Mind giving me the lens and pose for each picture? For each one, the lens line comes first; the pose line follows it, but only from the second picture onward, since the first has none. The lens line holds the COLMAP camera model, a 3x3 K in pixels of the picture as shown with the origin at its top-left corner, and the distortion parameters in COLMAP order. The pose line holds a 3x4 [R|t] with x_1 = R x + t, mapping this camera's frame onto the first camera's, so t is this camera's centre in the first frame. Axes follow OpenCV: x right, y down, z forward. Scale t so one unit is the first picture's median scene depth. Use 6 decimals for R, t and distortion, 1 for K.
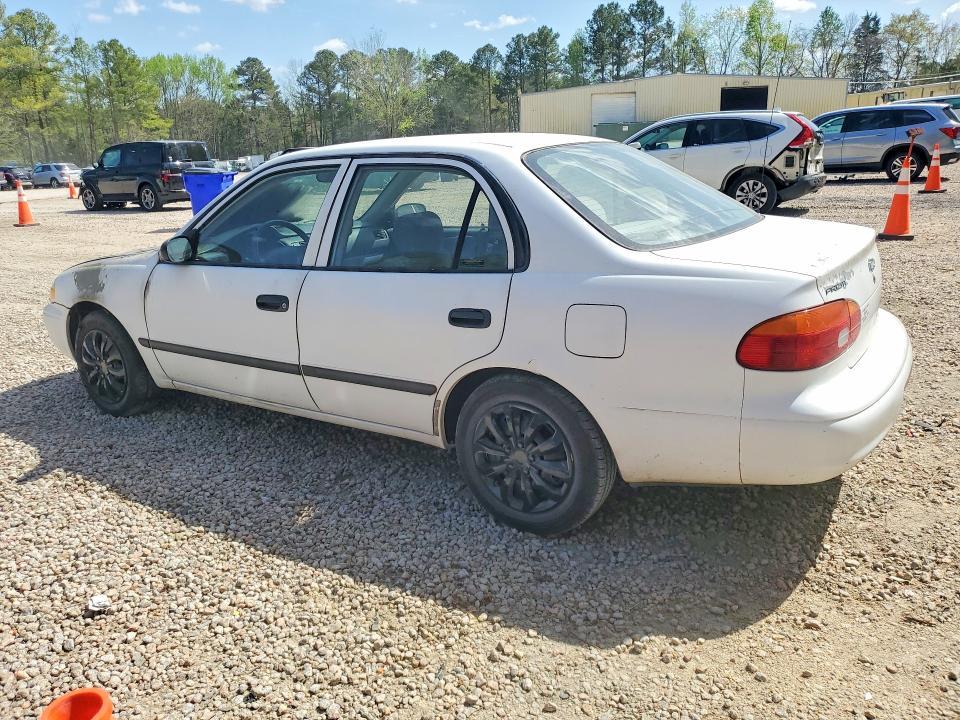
lens RADIAL K [[753.2, 0, 476.2], [0, 753.2, 360.7], [0, 0, 1]] dist [0.011640, 0.001498]
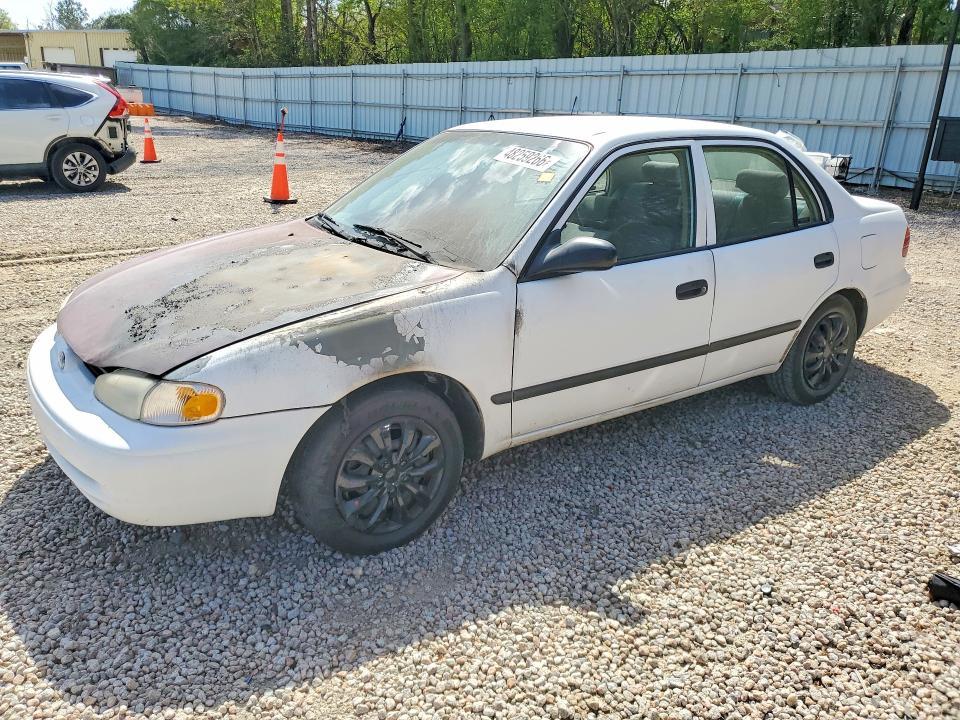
lens RADIAL K [[753.2, 0, 475.3], [0, 753.2, 359.6], [0, 0, 1]] dist [0.011640, 0.001498]
pose [[0.372737, -0.255771, 0.891991, -1.073521], [0.221346, 0.958022, 0.182211, -0.194026], [-0.901151, 0.129522, 0.413704, 0.726930]]
